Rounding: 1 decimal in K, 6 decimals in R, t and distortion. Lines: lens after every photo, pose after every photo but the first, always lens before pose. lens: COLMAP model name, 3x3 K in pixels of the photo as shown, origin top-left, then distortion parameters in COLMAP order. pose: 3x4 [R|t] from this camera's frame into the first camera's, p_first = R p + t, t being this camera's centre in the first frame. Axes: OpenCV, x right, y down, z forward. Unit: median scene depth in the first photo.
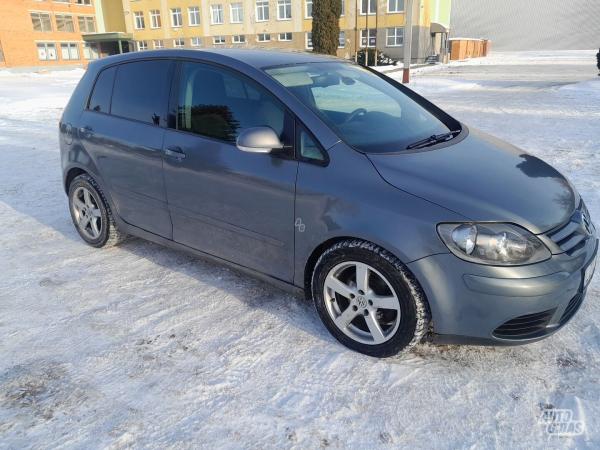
lens RADIAL K [[478.9, 0, 300.0], [0, 478.9, 225.0], [0, 0, 1]] dist [0.014508, 0.003996]
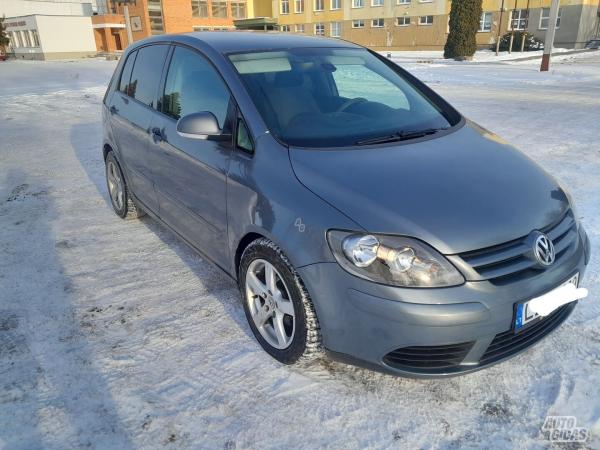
lens RADIAL K [[478.9, 0, 300.0], [0, 478.9, 225.0], [0, 0, 1]] dist [0.014508, 0.003996]
pose [[0.957536, 0.106237, -0.268028, 0.378577], [-0.098458, 0.994240, 0.042337, -0.034508], [0.270982, -0.014150, 0.962481, 0.093862]]
